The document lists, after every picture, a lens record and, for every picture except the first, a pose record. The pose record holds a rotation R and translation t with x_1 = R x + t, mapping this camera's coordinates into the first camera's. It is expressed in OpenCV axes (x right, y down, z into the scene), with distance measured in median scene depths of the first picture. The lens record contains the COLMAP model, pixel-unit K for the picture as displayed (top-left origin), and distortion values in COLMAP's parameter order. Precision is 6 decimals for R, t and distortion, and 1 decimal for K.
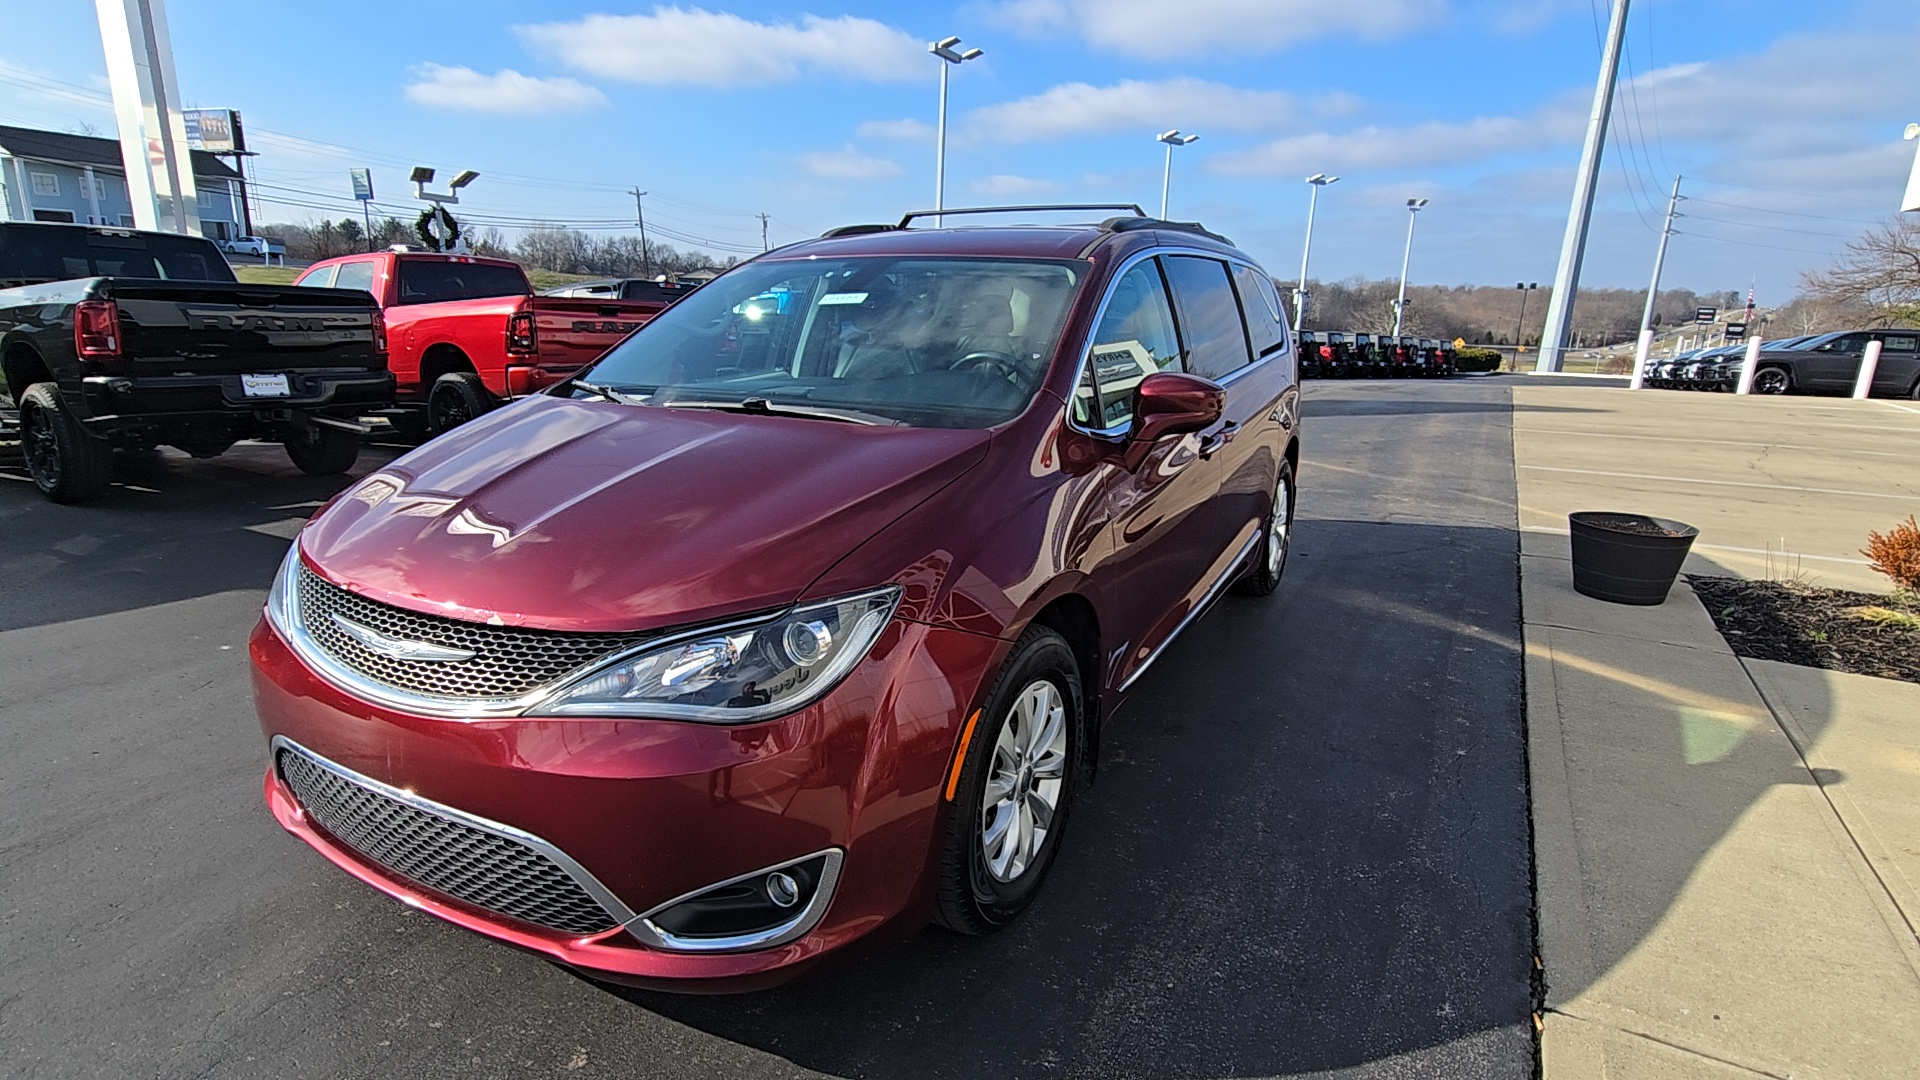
lens RADIAL K [[967.9, 0, 952.0], [0, 967.9, 543.9], [0, 0, 1]] dist [0.000750, -0.001125]
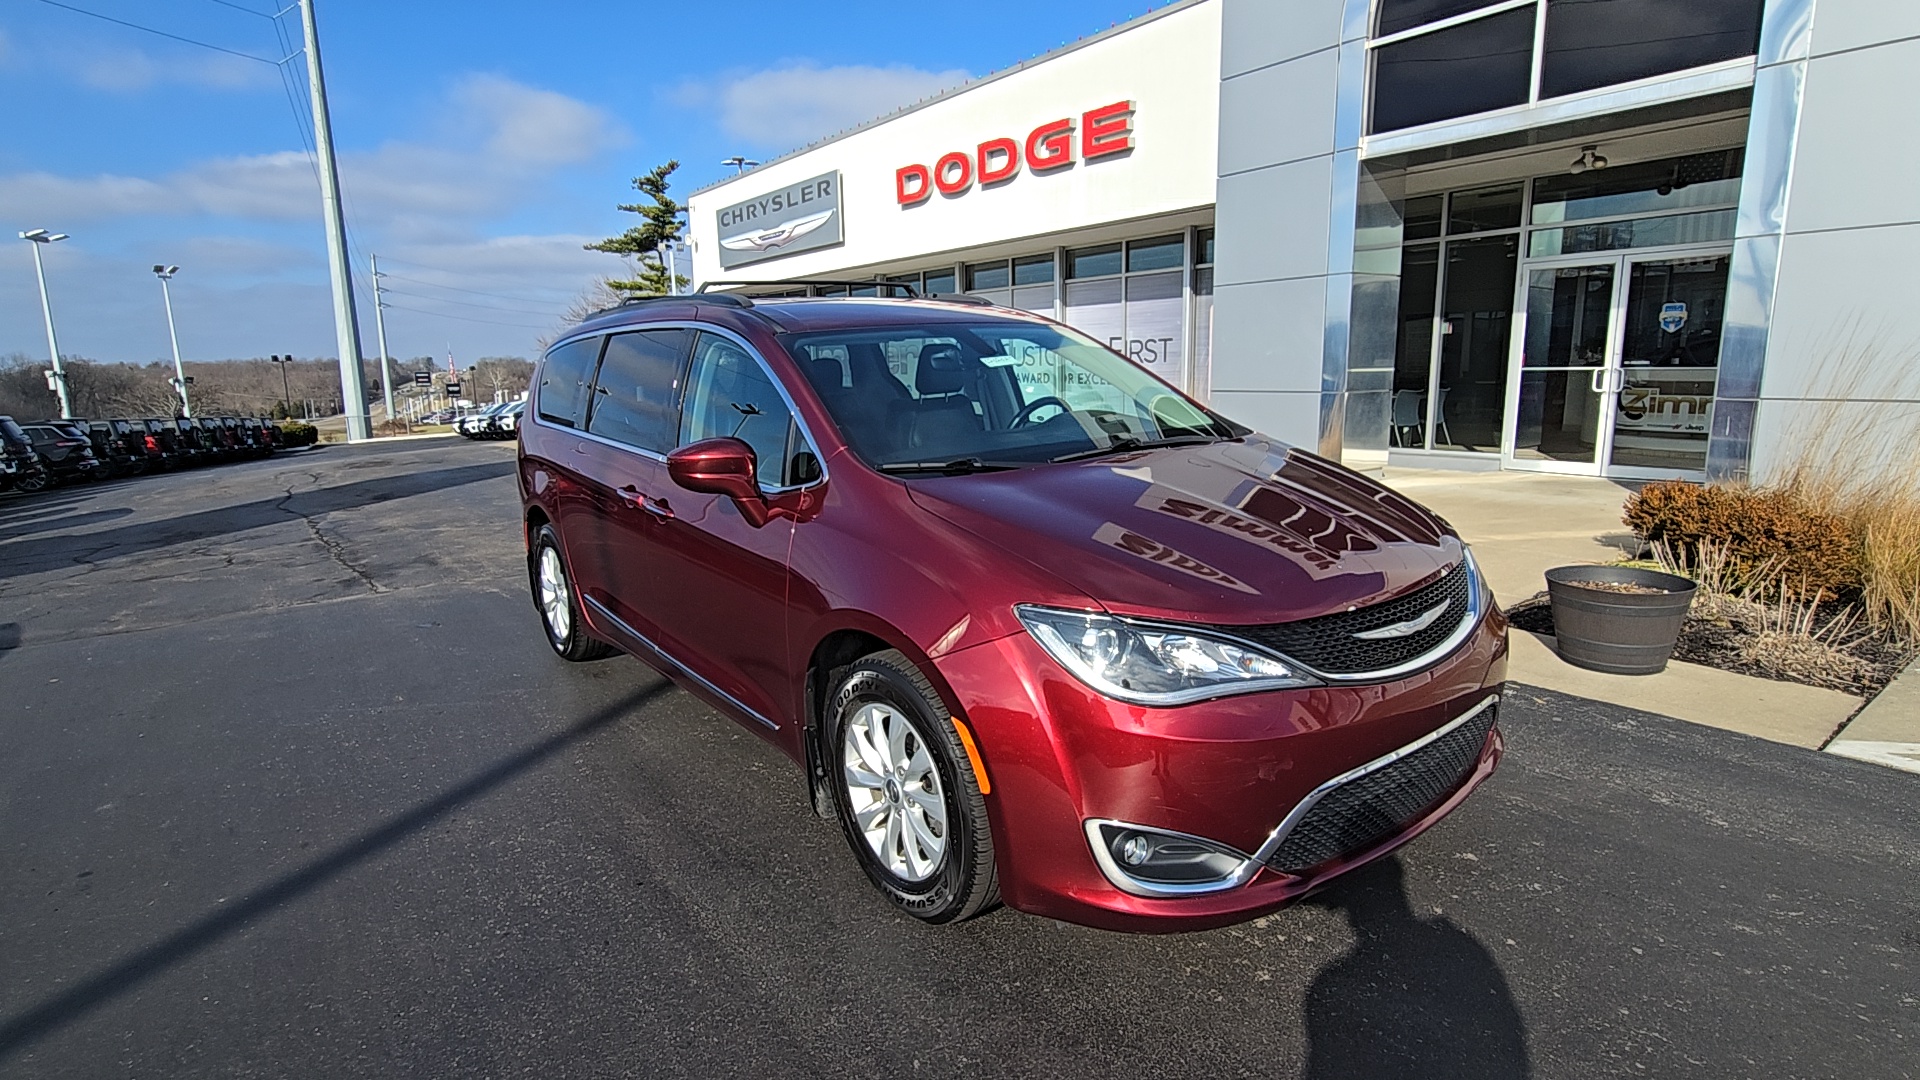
lens RADIAL K [[967.9, 0, 952.0], [0, 967.9, 543.9], [0, 0, 1]] dist [0.000750, -0.001125]
pose [[0.404888, -0.207266, 0.890565, -0.139748], [0.268251, 0.958039, 0.101011, -0.020609], [-0.874132, 0.197997, 0.443498, 0.067900]]
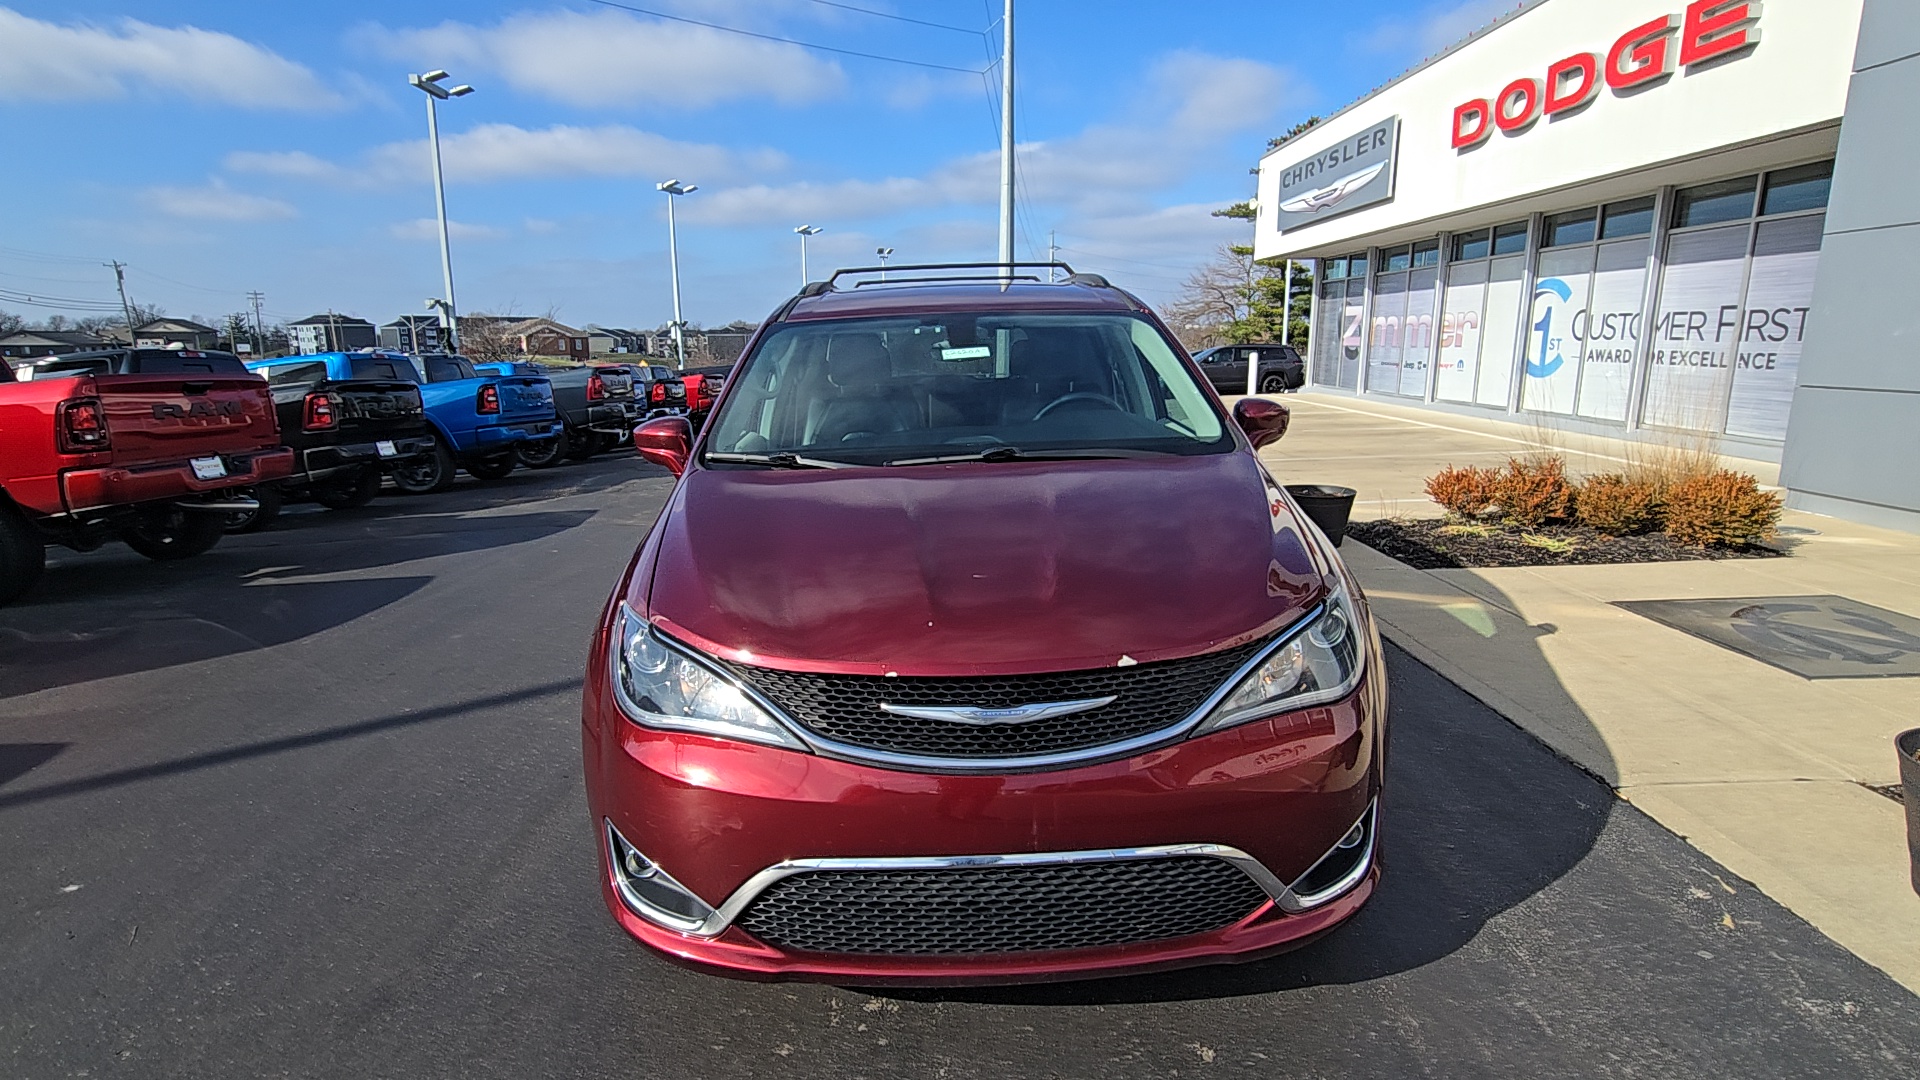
lens RADIAL K [[967.9, 0, 952.0], [0, 967.9, 543.9], [0, 0, 1]] dist [0.000750, -0.001125]
pose [[0.866725, -0.141164, 0.478394, -0.078068], [0.162049, 0.986780, -0.002412, -0.005246], [-0.471729, 0.079613, 0.878142, 0.010520]]
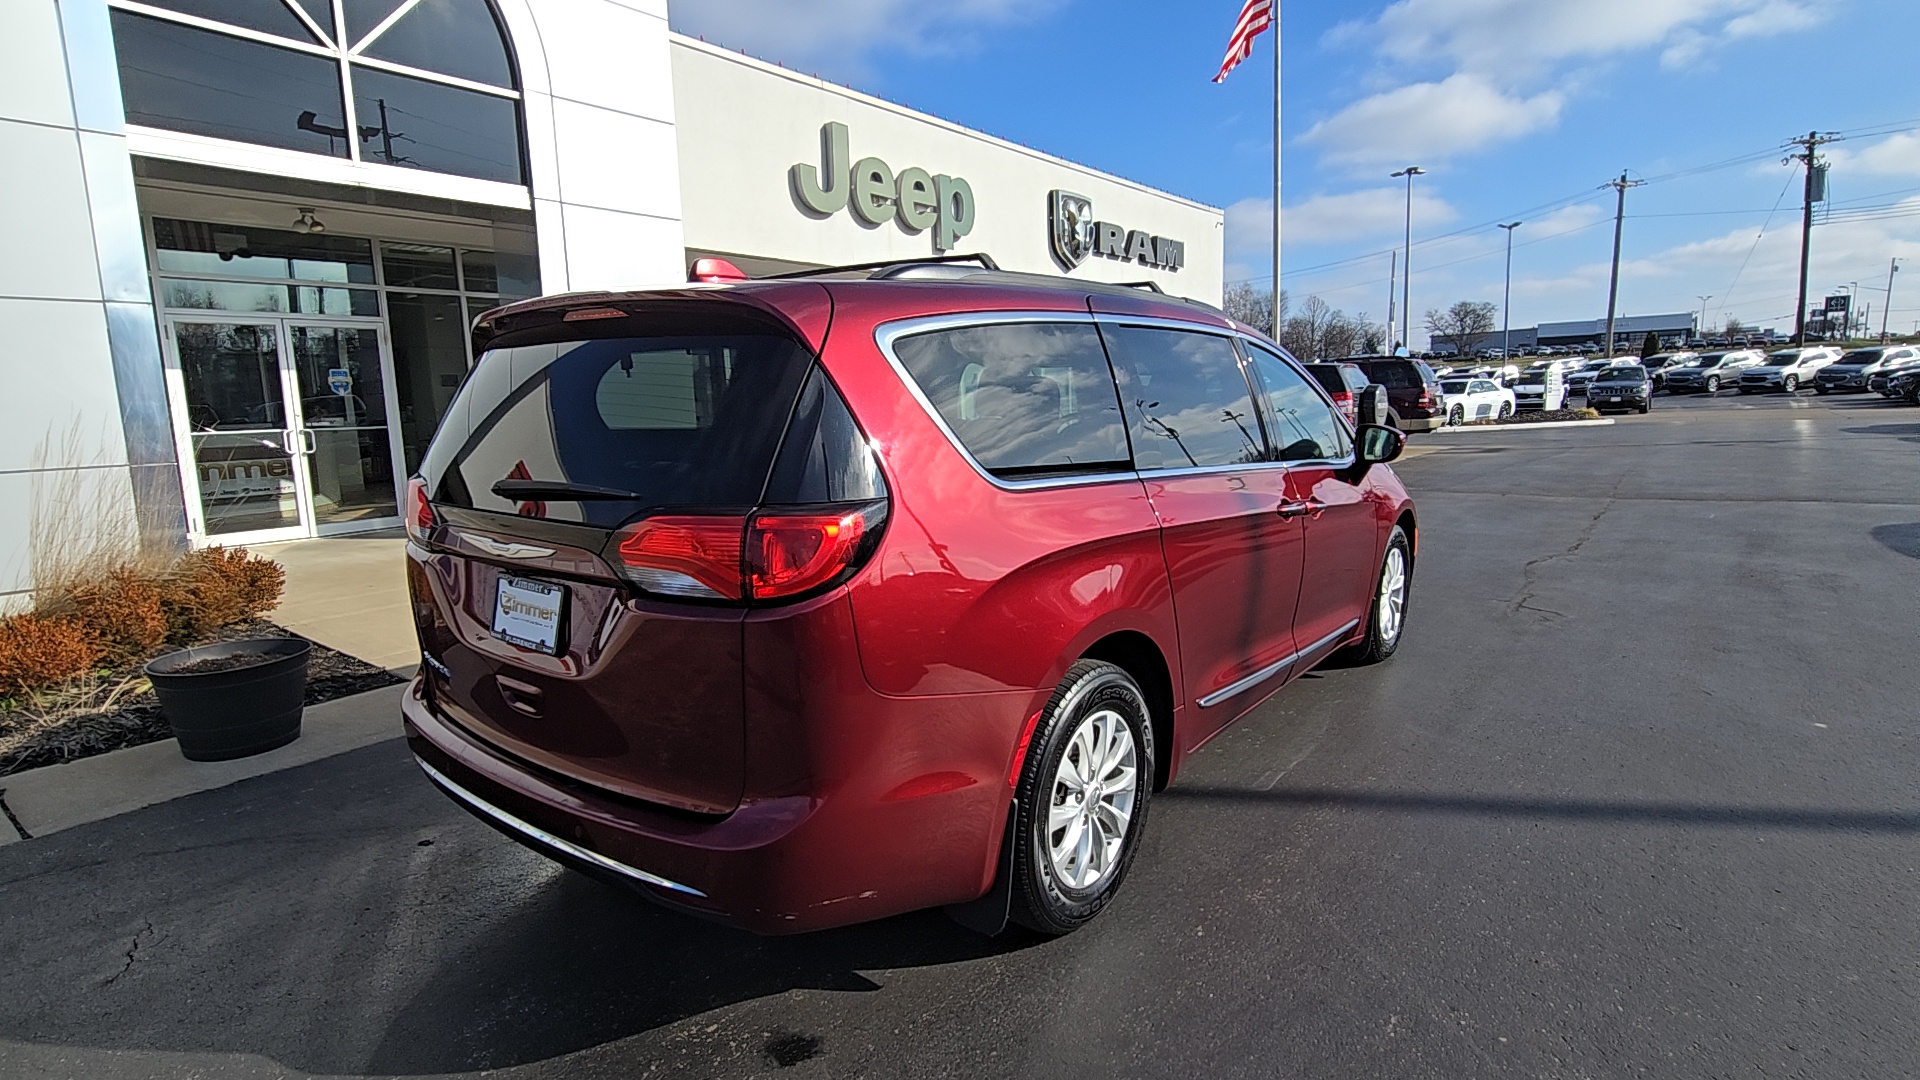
lens RADIAL K [[967.9, 0, 952.0], [0, 967.9, 543.9], [0, 0, 1]] dist [0.000750, -0.001125]
pose [[-0.987044, -0.029121, 0.157788, -0.002258], [0.037233, 0.914979, 0.401781, -0.079022], [-0.156073, 0.402450, -0.902040, 0.308765]]
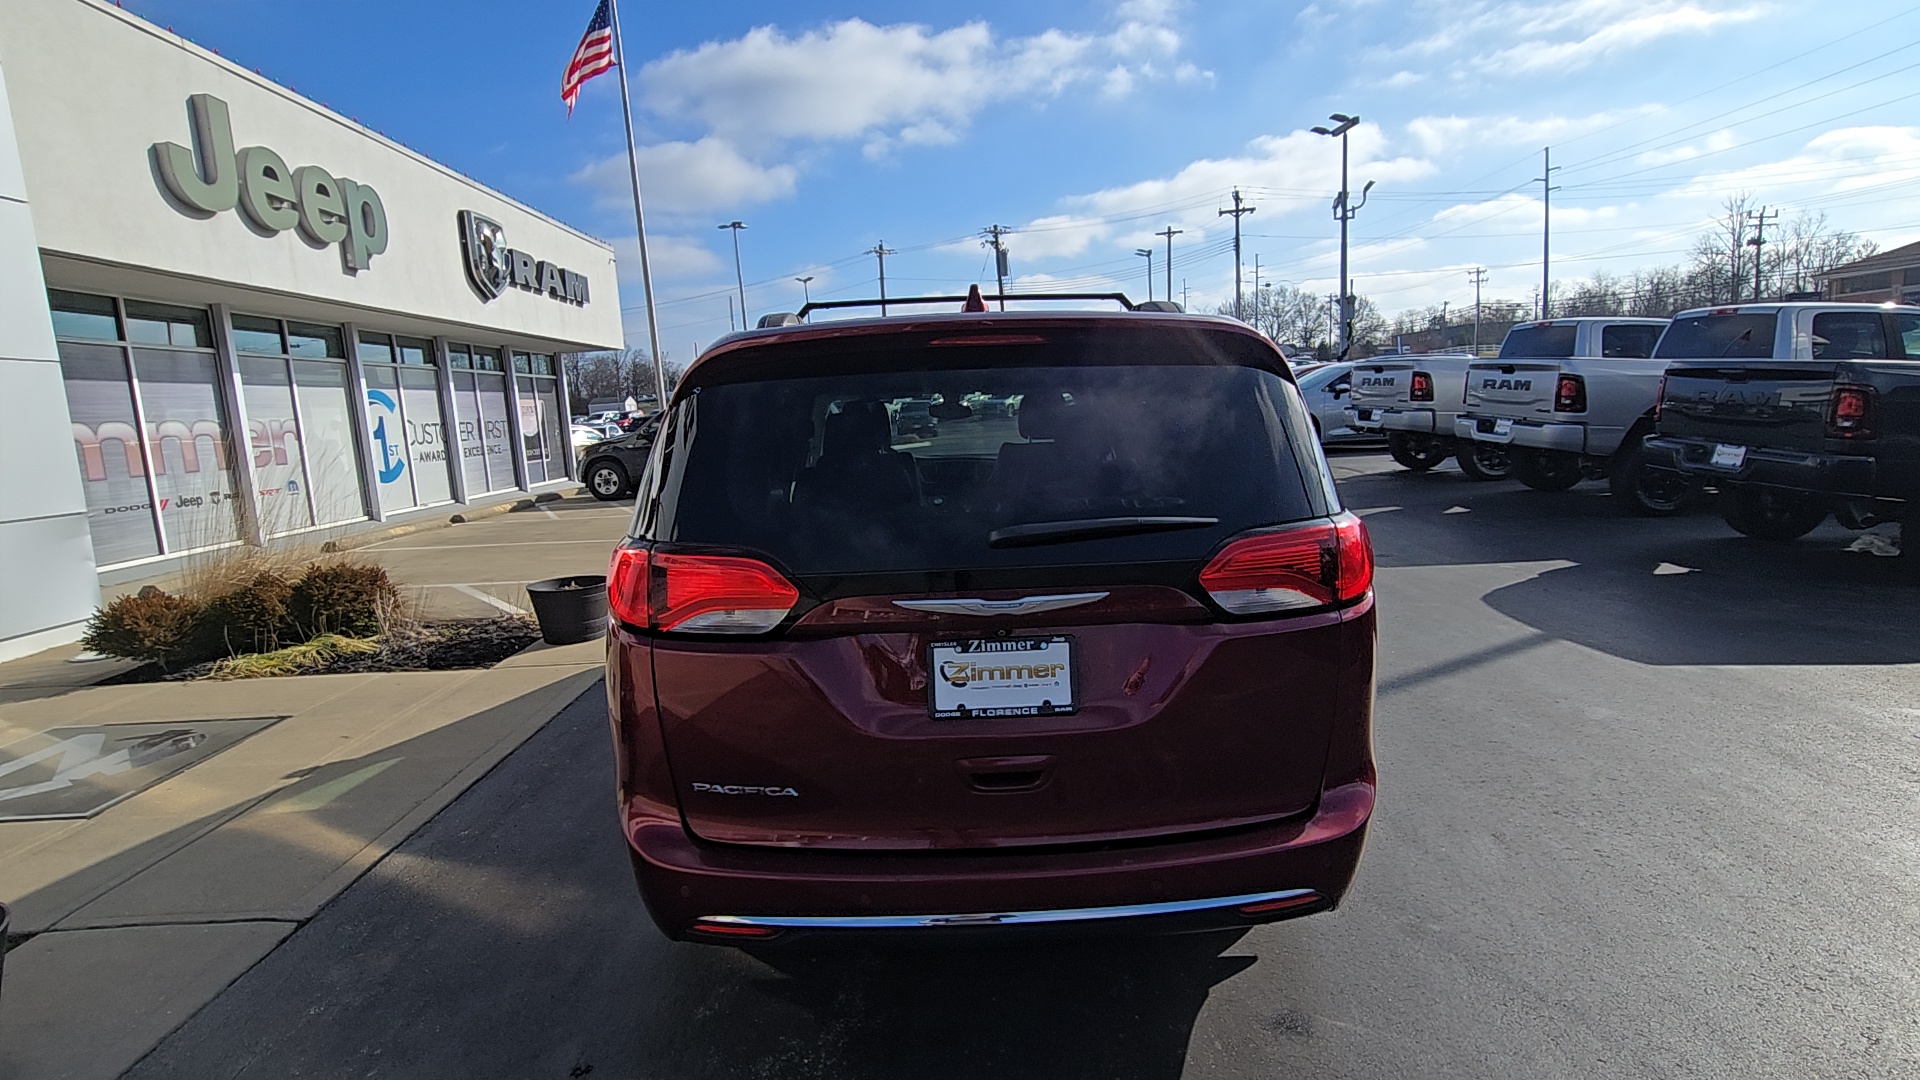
lens RADIAL K [[968.2, 0, 954.3], [0, 968.2, 541.2], [0, 0, 1]] dist [-0.001060, 0.000613]
pose [[-0.864444, 0.088138, -0.494943, 0.090958], [-0.100598, 0.934273, 0.342074, -0.075547], [0.492561, 0.345494, -0.798760, 0.293866]]
